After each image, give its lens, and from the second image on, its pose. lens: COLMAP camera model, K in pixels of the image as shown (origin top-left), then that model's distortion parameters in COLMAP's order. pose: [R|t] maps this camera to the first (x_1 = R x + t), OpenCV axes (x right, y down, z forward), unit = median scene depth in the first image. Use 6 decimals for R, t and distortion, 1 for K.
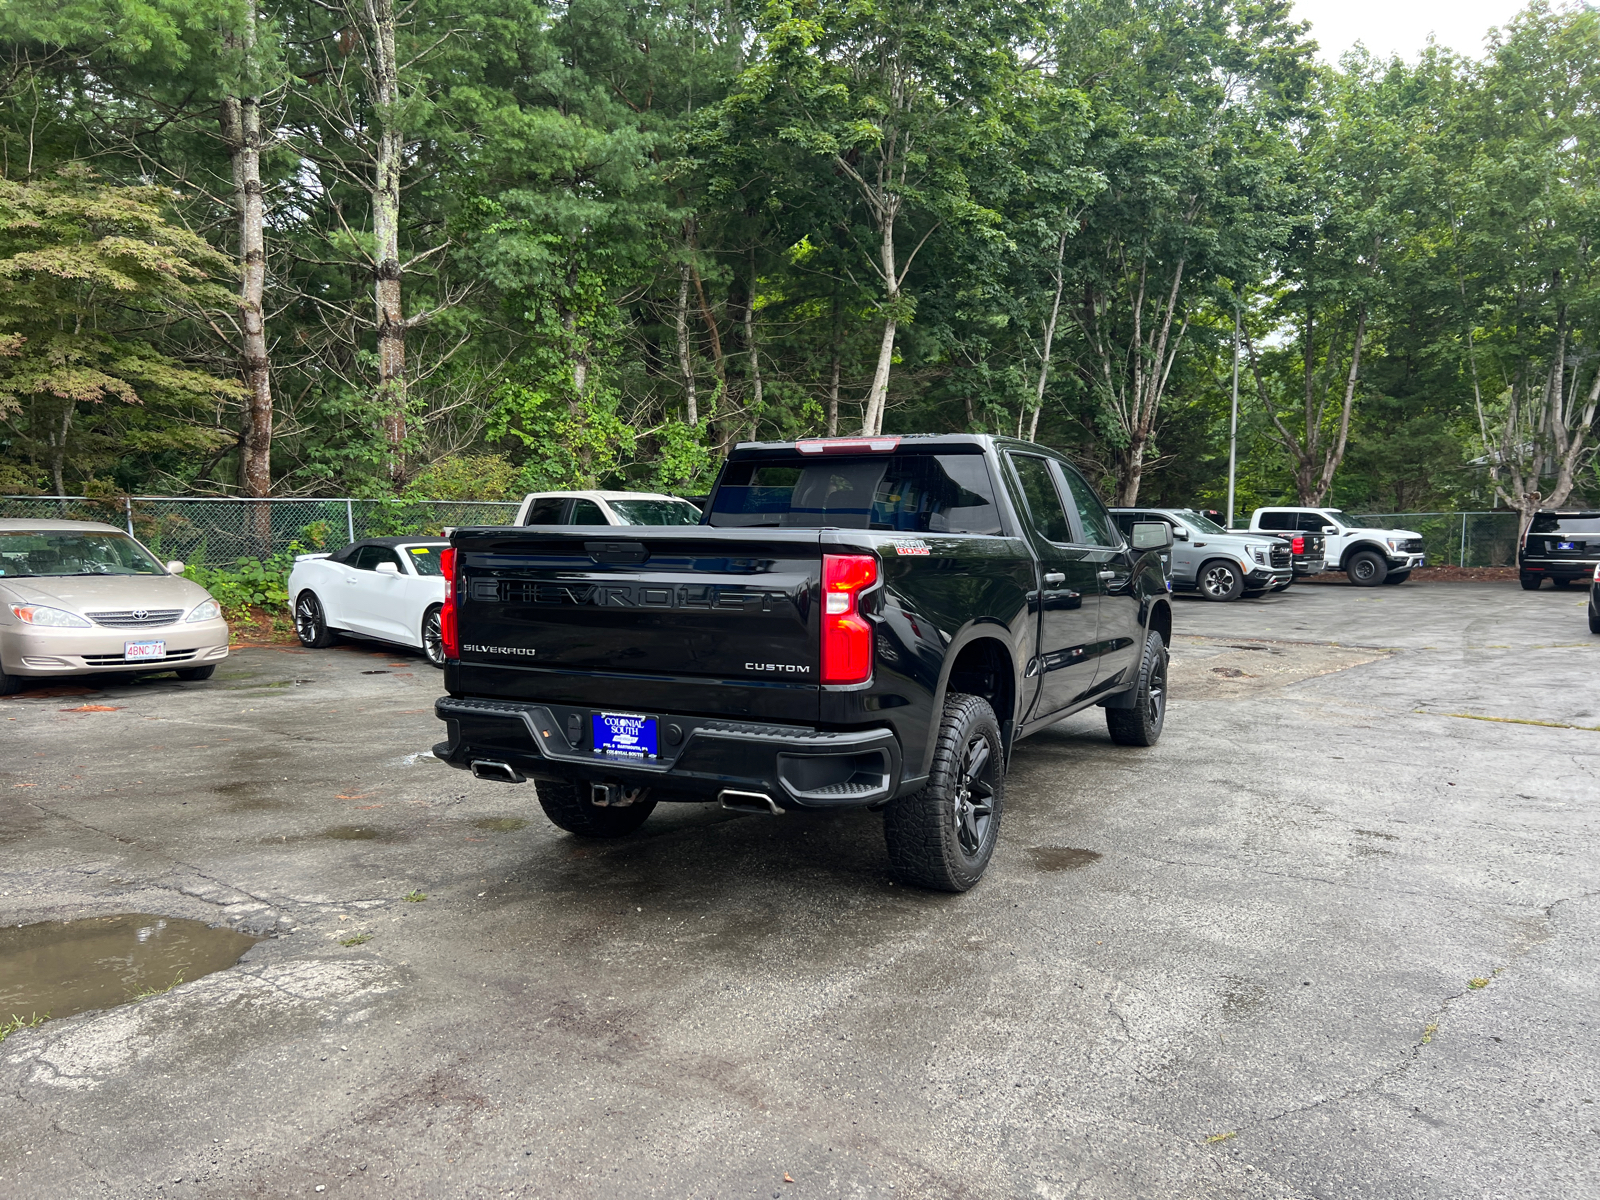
lens RADIAL K [[1192.3, 0, 789.0], [0, 1192.3, 604.5], [0, 0, 1]] dist [0.045694, -0.051580]
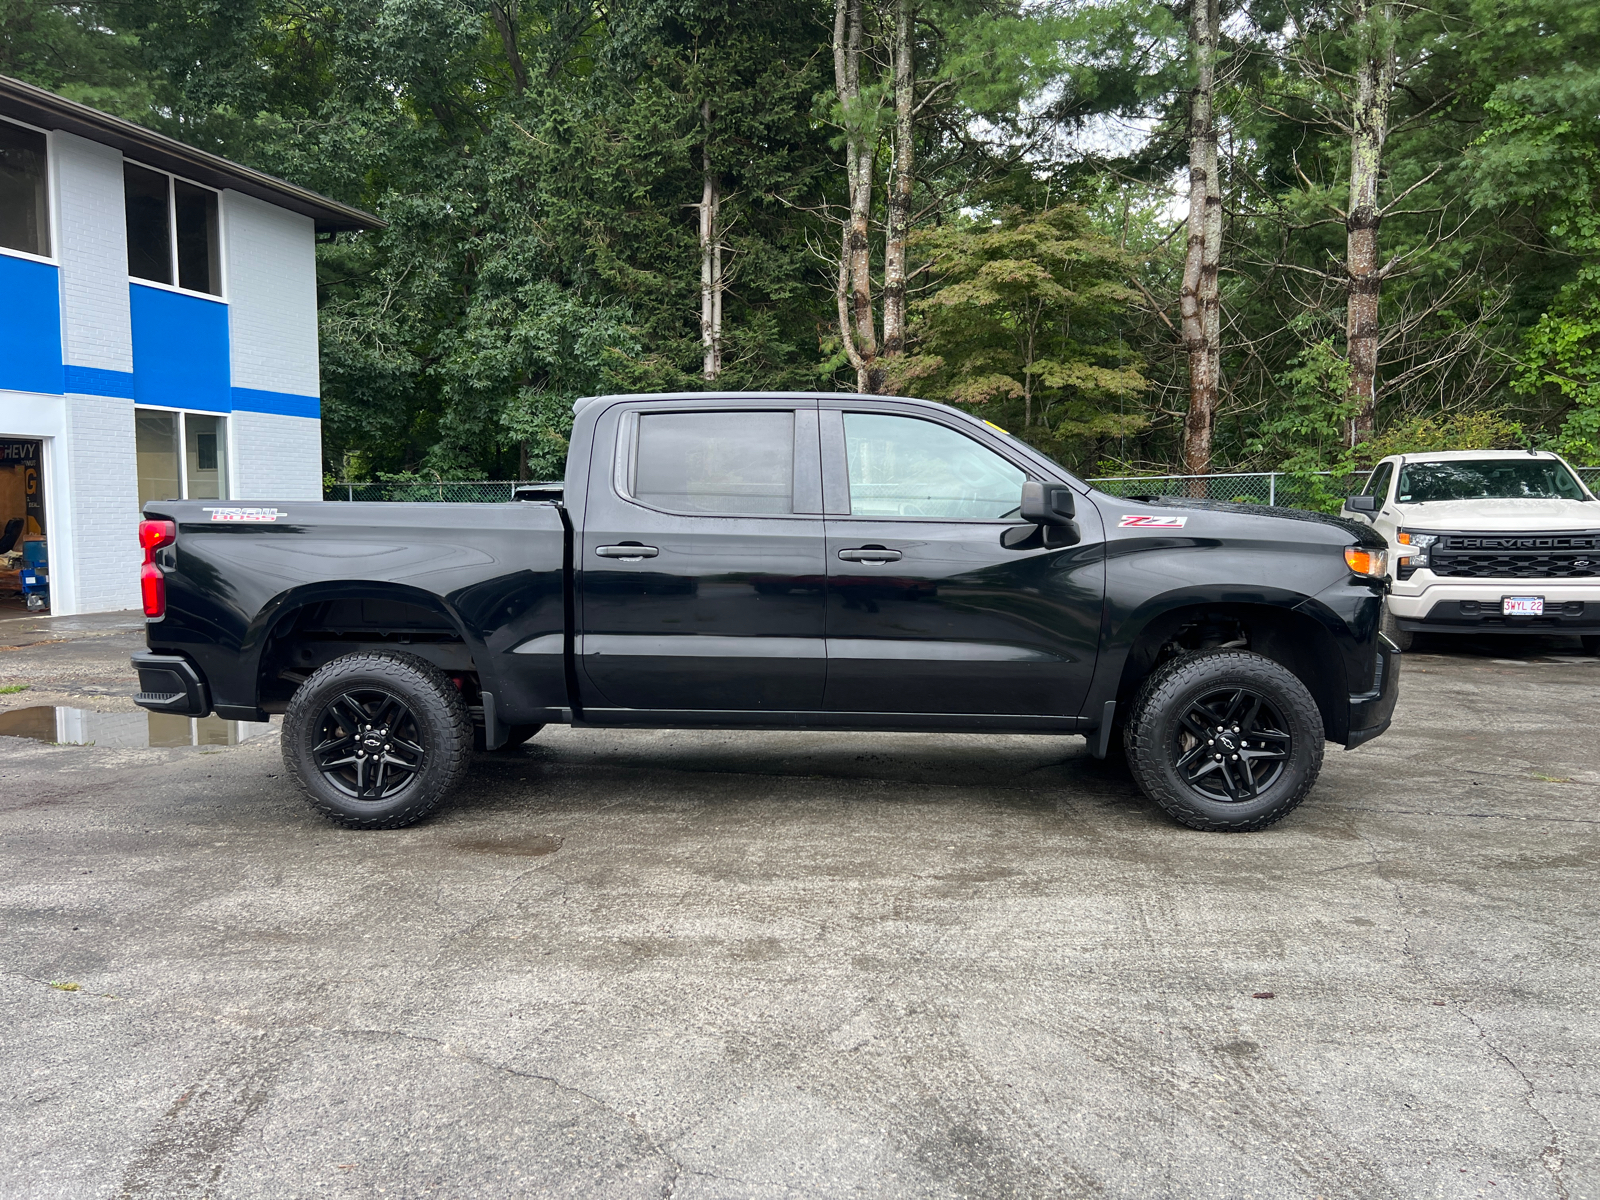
lens RADIAL K [[1192.3, 0, 796.8], [0, 1192.3, 612.7], [0, 0, 1]] dist [0.045694, -0.051580]
pose [[0.433351, 0.067710, -0.898678, 0.450722], [-0.044525, 0.997564, 0.053690, -0.012870], [0.900125, 0.016747, 0.435310, 0.304039]]
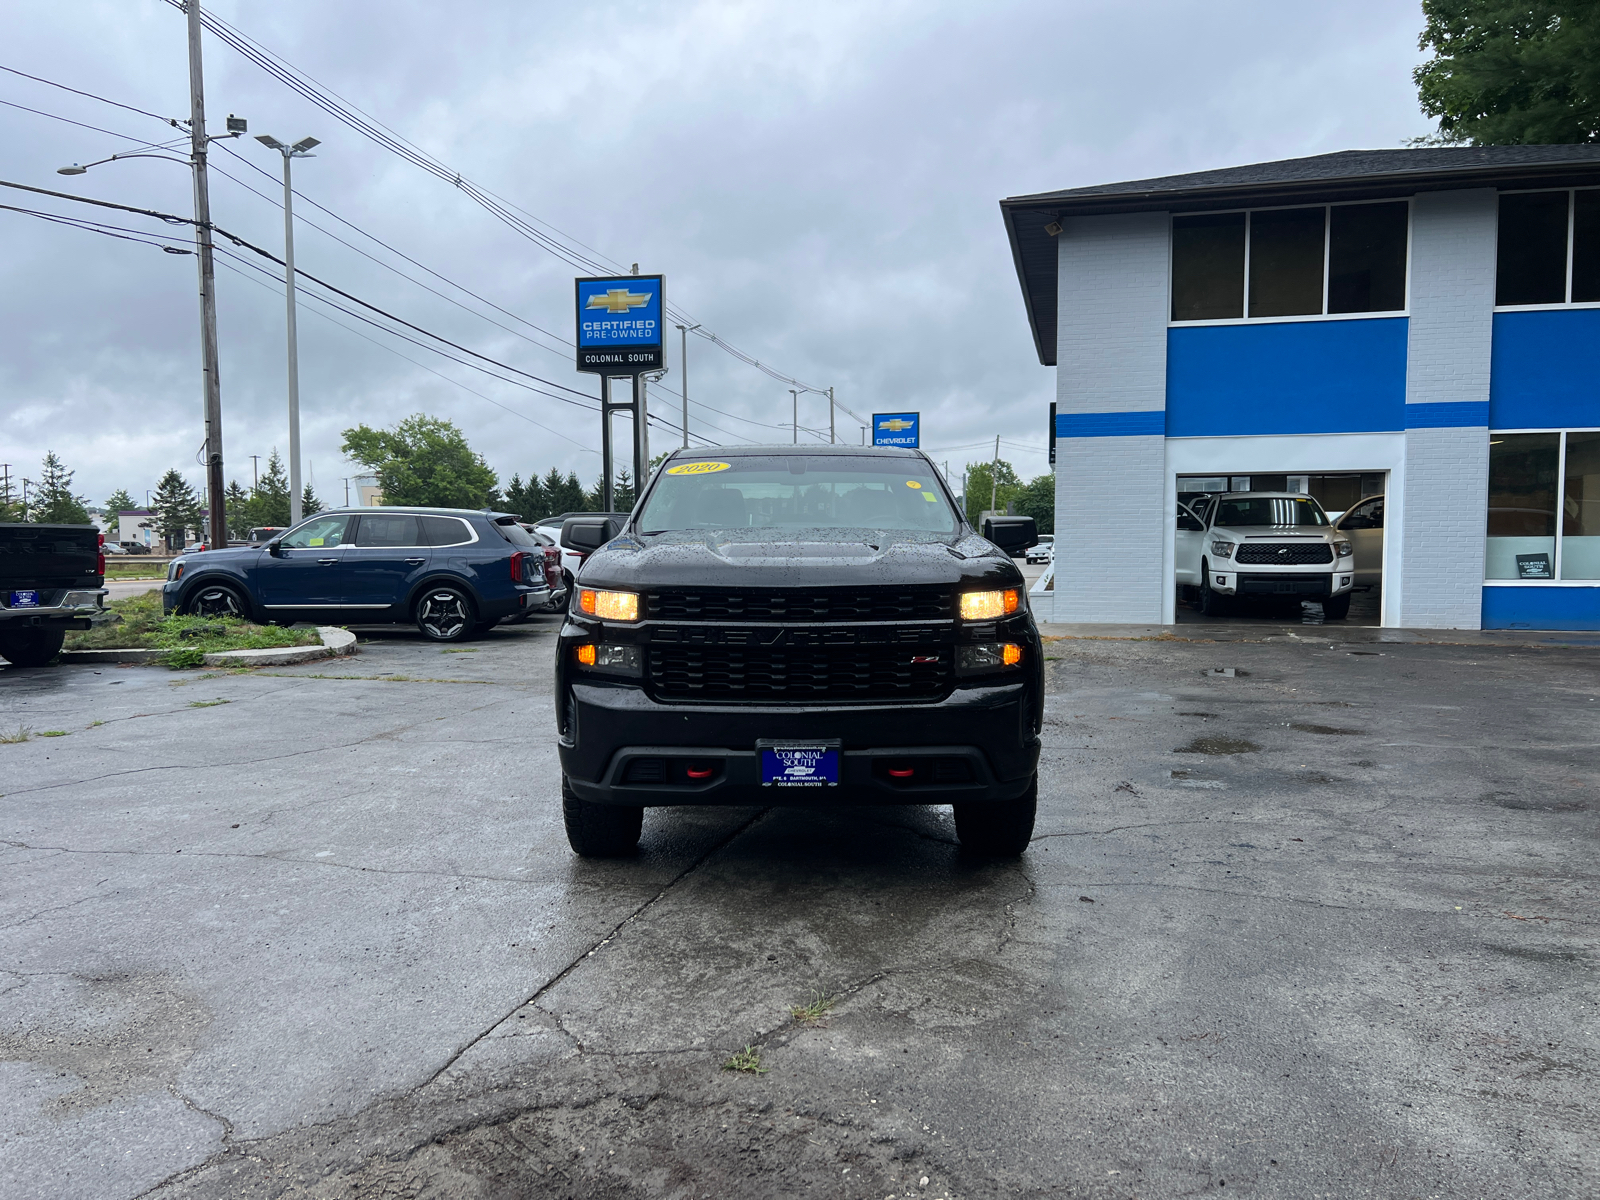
lens RADIAL K [[1192.3, 0, 787.3], [0, 1192.3, 603.3], [0, 0, 1]] dist [0.045694, -0.051580]
pose [[-0.878318, 0.021842, -0.477577, 0.304640], [-0.030976, 0.994257, 0.102441, -0.052873], [0.477072, 0.104769, -0.872597, 0.953019]]
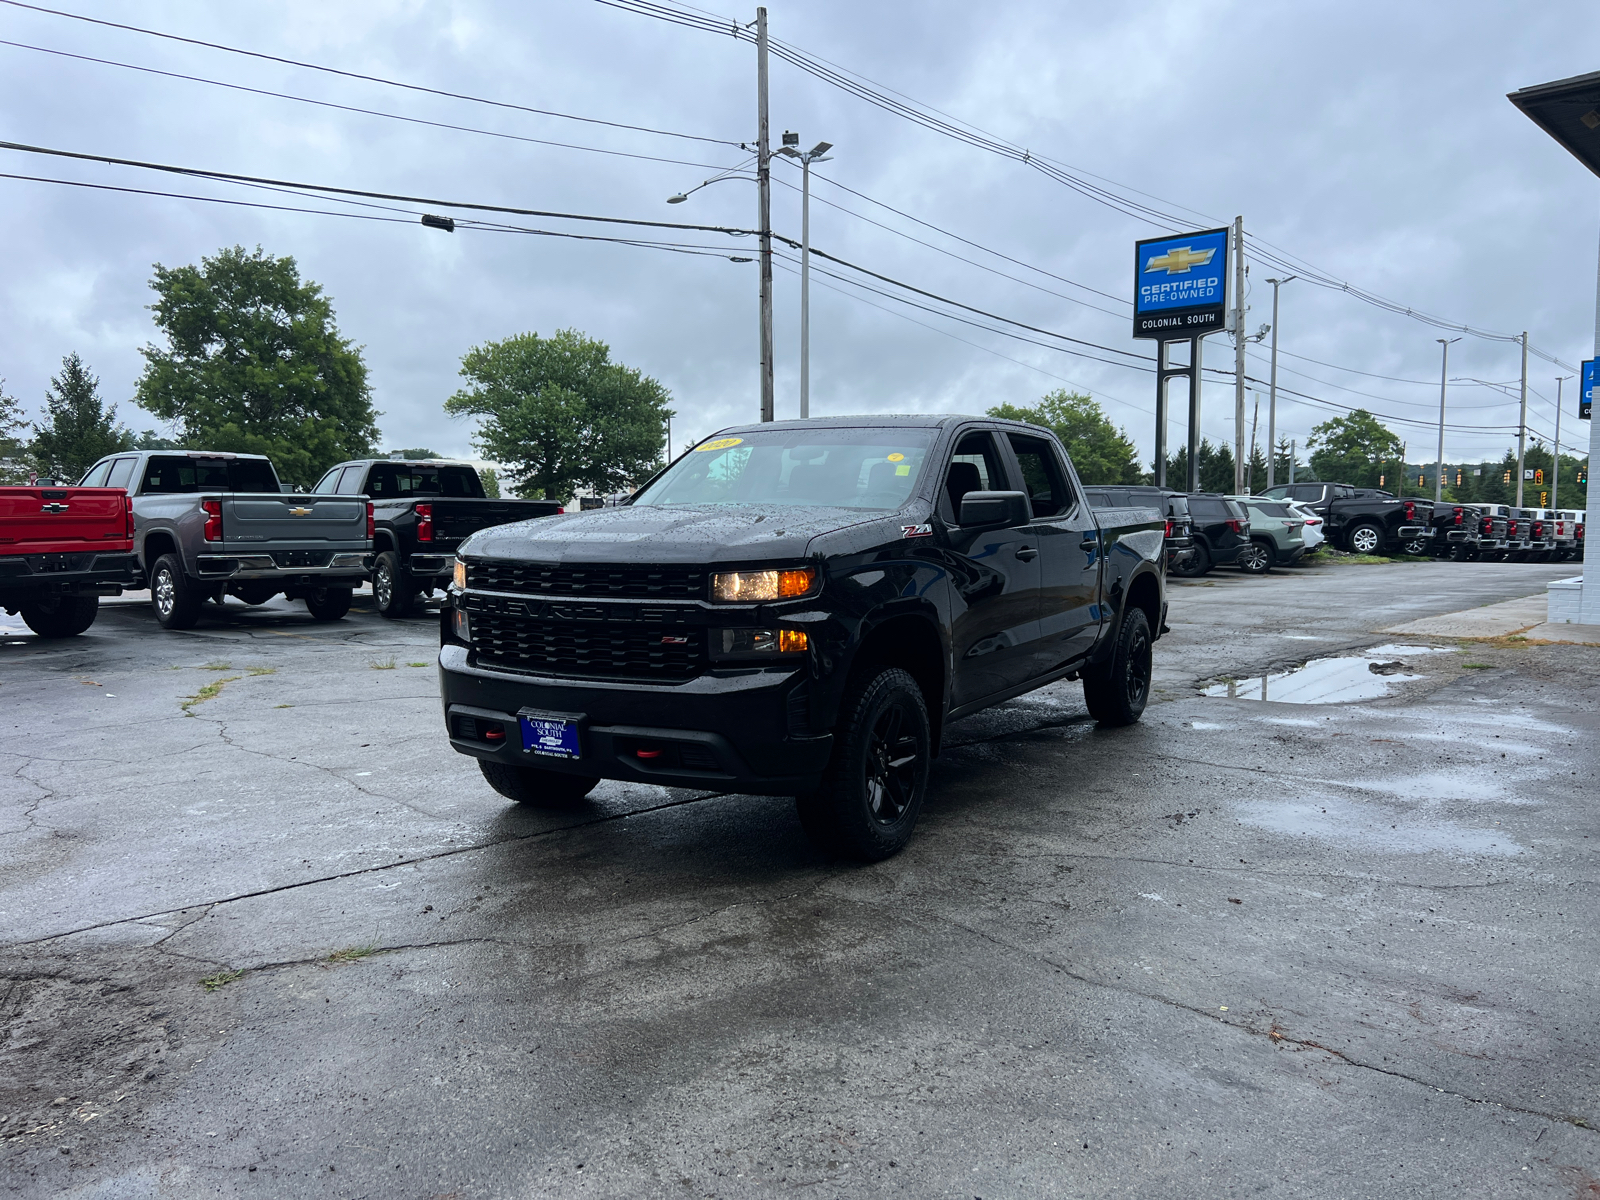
lens RADIAL K [[1192.3, 0, 788.8], [0, 1192.3, 609.5], [0, 0, 1]] dist [0.045694, -0.051580]
pose [[-0.999358, -0.011815, 0.033822, 0.072905], [-0.006980, 0.990175, 0.139660, -0.058217], [-0.035139, 0.139334, -0.989622, 1.000017]]
